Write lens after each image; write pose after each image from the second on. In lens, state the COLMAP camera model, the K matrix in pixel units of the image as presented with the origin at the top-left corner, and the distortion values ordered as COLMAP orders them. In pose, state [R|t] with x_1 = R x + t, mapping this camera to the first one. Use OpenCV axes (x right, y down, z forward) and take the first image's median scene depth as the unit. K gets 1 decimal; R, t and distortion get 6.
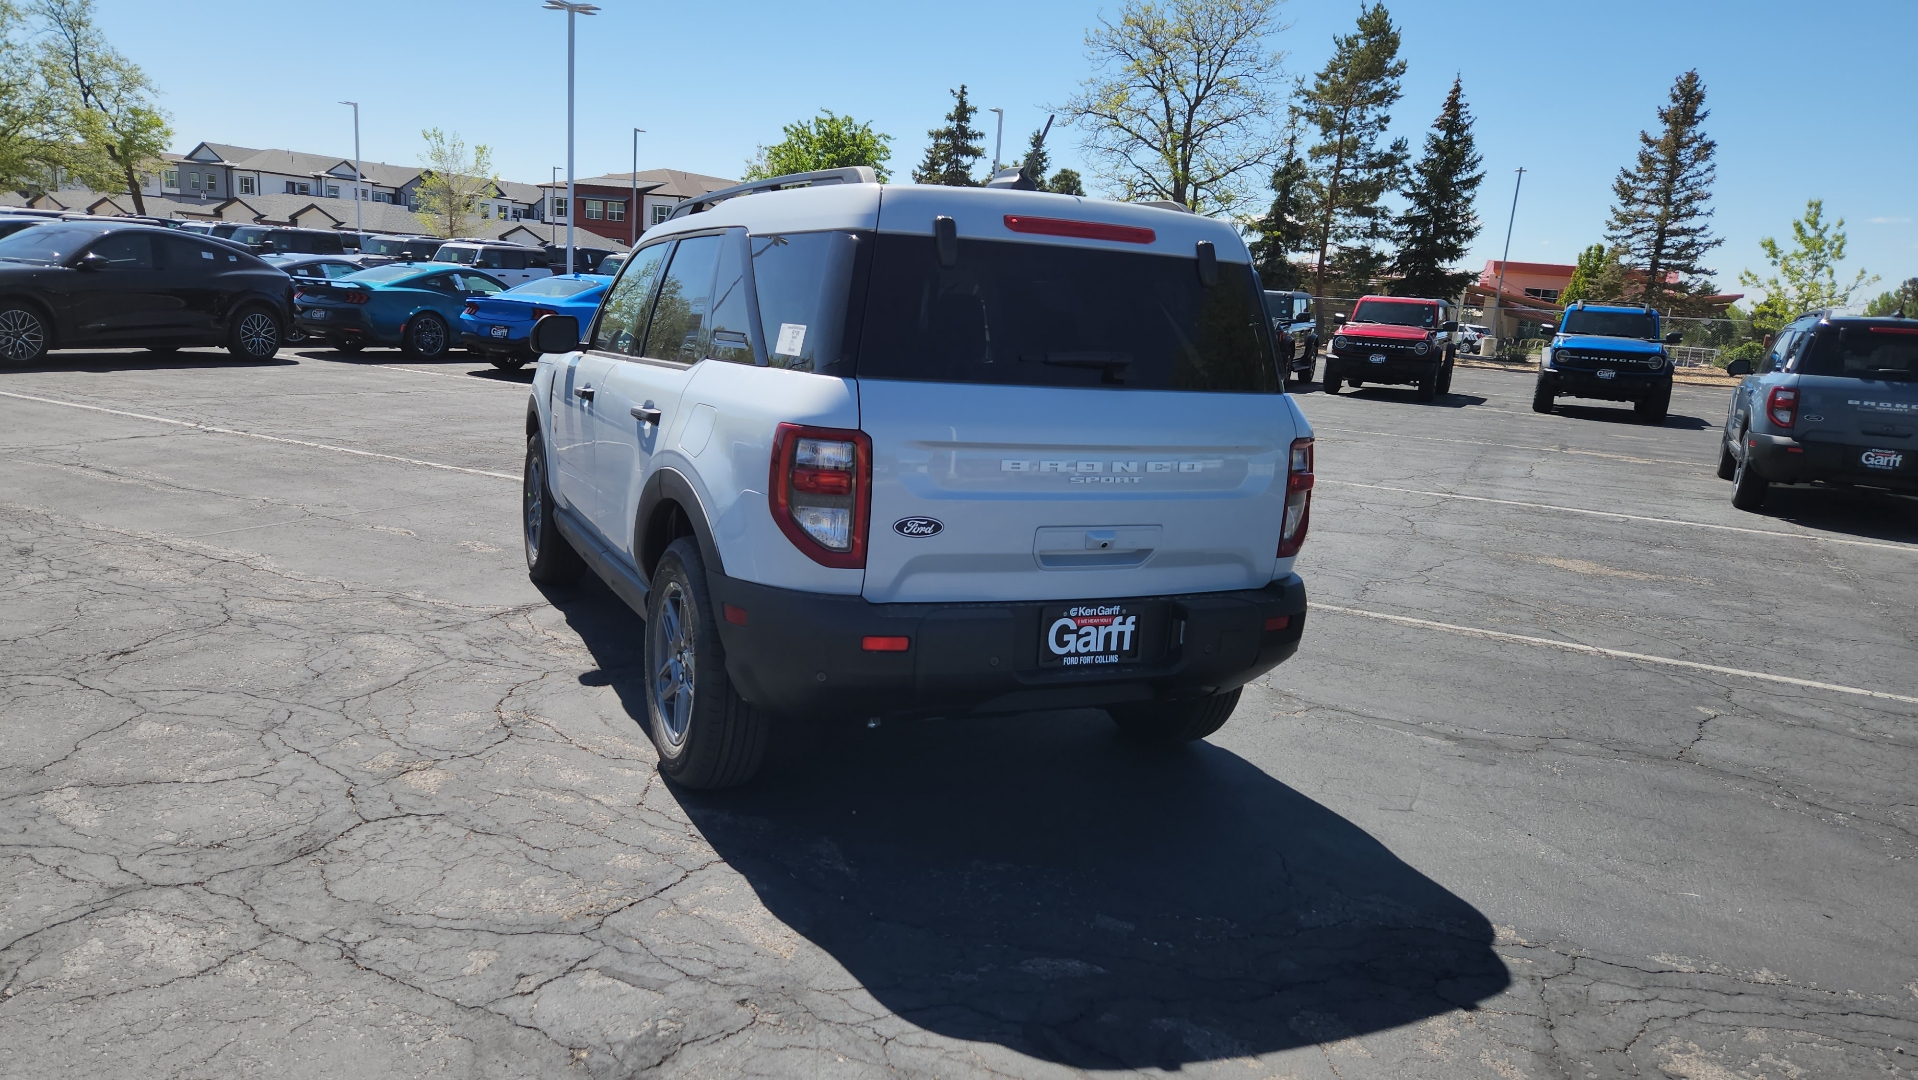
lens RADIAL K [[1276.1, 0, 902.5], [0, 1276.1, 551.6], [0, 0, 1]] dist [0.069774, -0.052916]
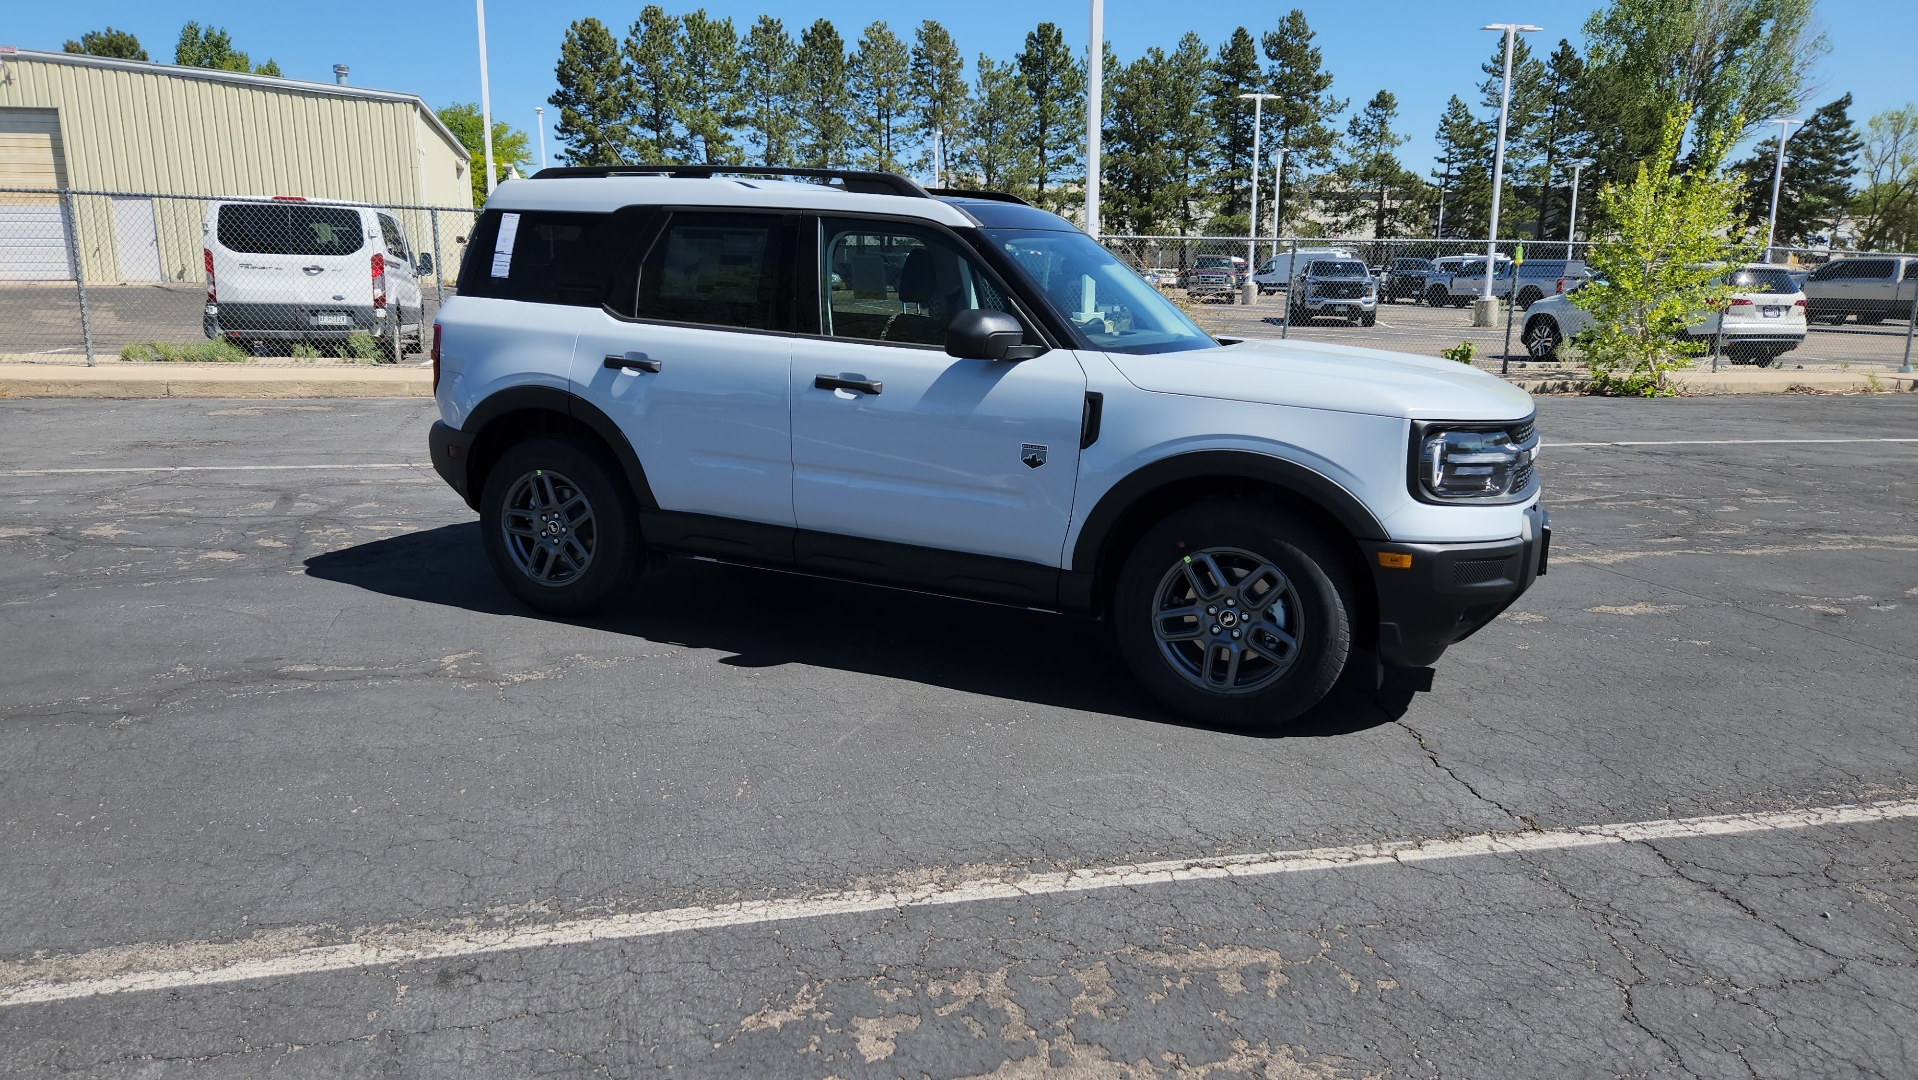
lens RADIAL K [[1275.5, 0, 934.6], [0, 1275.5, 538.5], [0, 0, 1]] dist [0.081104, -0.072350]
pose [[-0.734248, 0.056266, -0.676545, 0.073677], [-0.201613, 0.933526, 0.296447, -0.033393], [0.648253, 0.354066, -0.674096, 0.198700]]
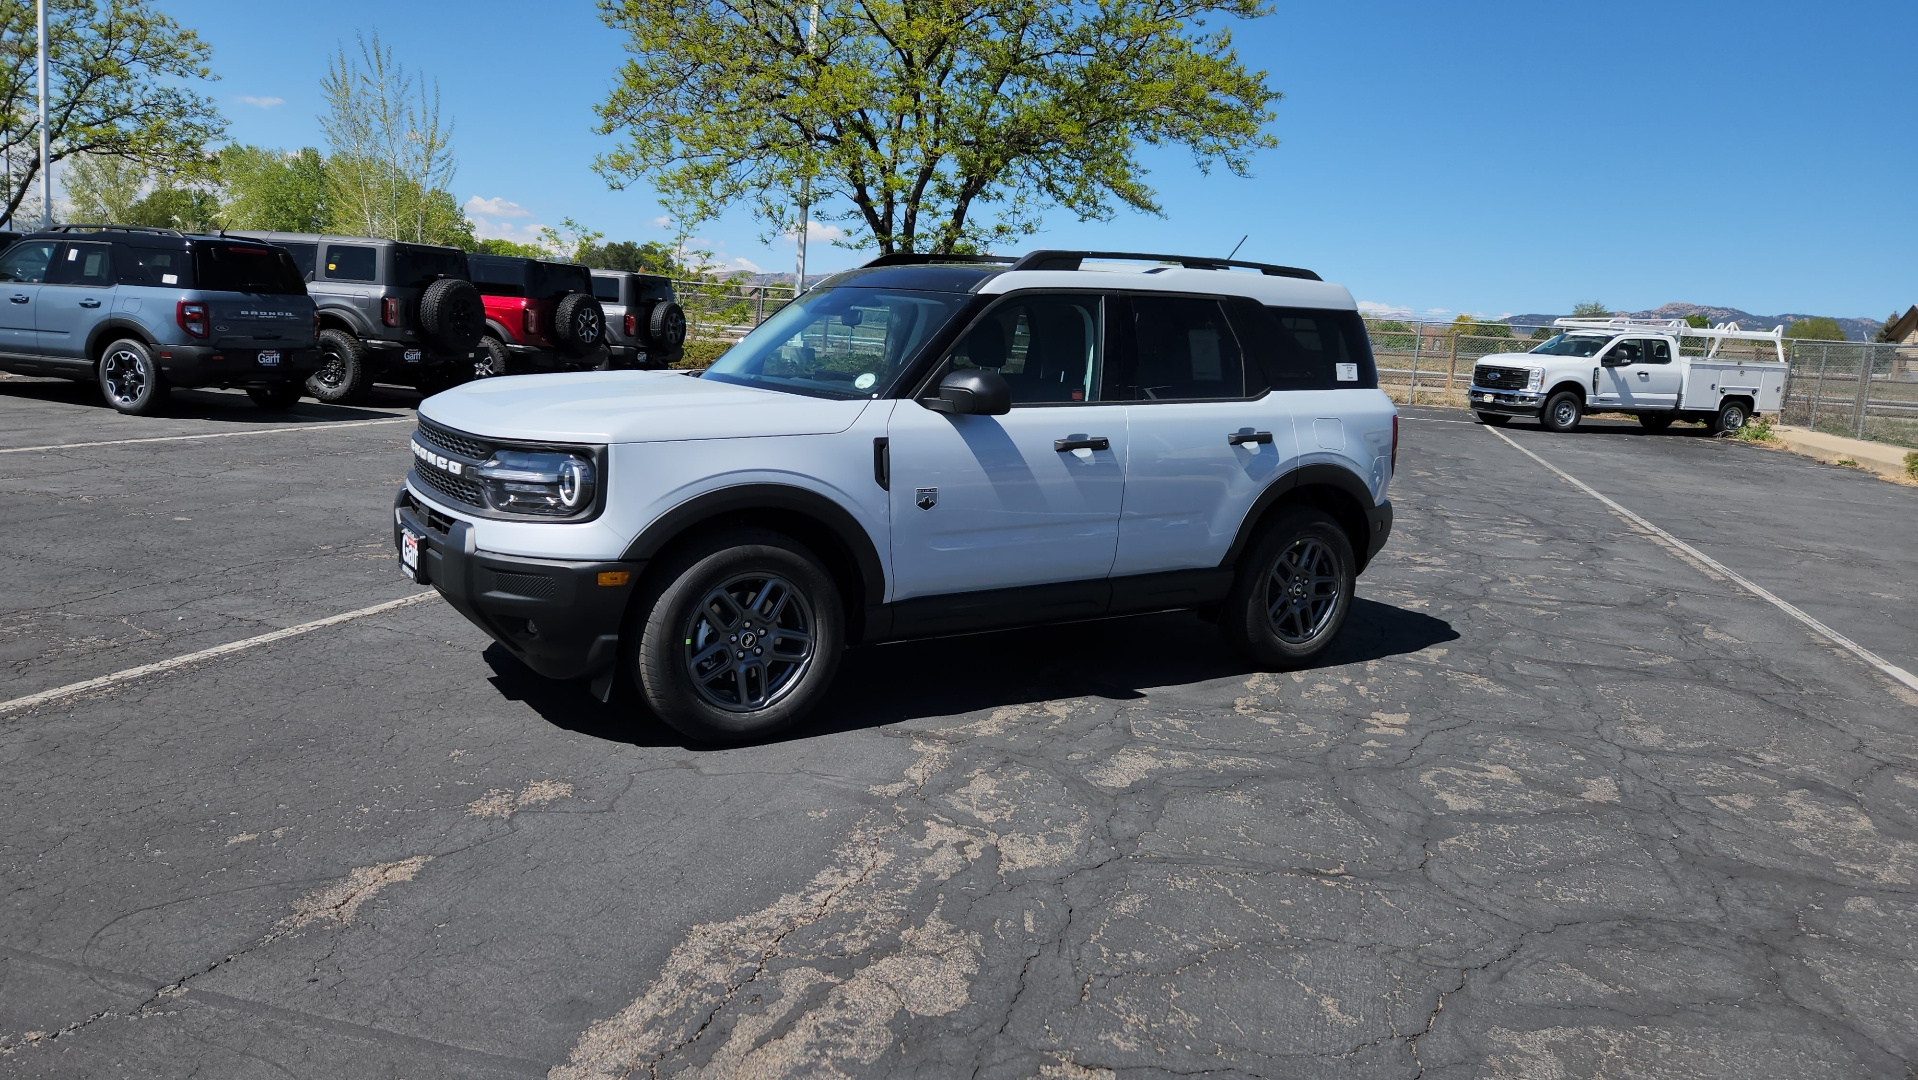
lens RADIAL K [[1288.9, 0, 912.9], [0, 1288.9, 560.2], [0, 0, 1]] dist [0.076221, -0.069002]
pose [[-0.146588, -0.254069, 0.956013, -0.131339], [0.122859, 0.954294, 0.272450, -0.035391], [-0.981538, 0.157393, -0.108673, 0.134638]]
